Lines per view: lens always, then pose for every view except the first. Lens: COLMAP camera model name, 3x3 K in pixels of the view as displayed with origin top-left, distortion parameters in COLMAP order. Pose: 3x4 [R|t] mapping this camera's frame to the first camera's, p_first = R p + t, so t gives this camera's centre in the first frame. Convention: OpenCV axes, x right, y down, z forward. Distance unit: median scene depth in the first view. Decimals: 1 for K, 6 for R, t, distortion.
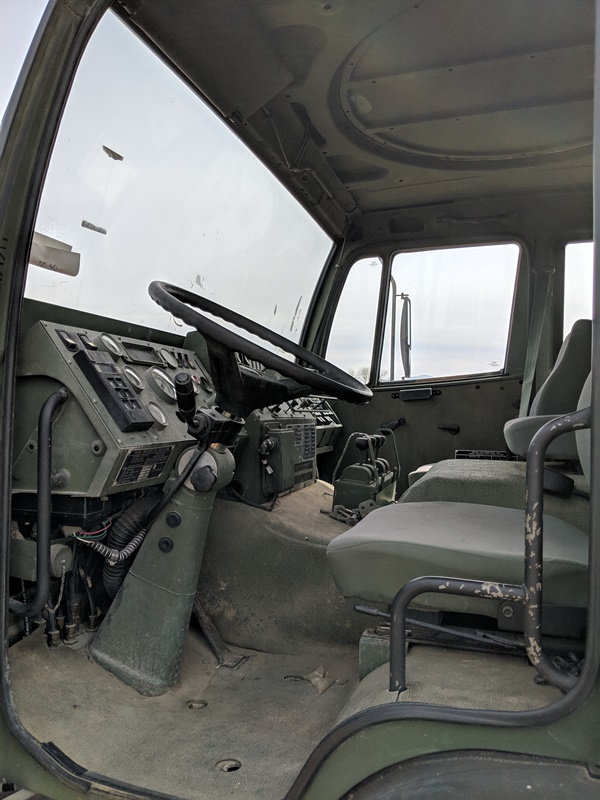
lens RADIAL K [[646.2, 0, 300.0], [0, 646.2, 400.0], [0, 0, 1]] dist [0.056574, -0.098224]
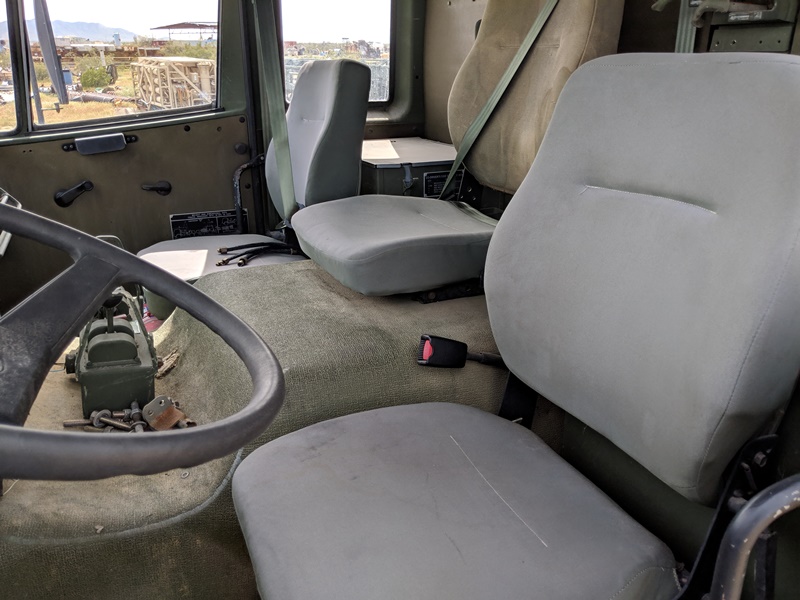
lens RADIAL K [[646.2, 0, 400.0], [0, 646.2, 300.0], [0, 0, 1]] dist [0.056574, -0.098224]
pose [[0.749818, -0.243453, 0.615226, -0.052385], [0.007477, 0.932903, 0.360050, -0.103131], [-0.661601, -0.265372, 0.701328, 0.256288]]
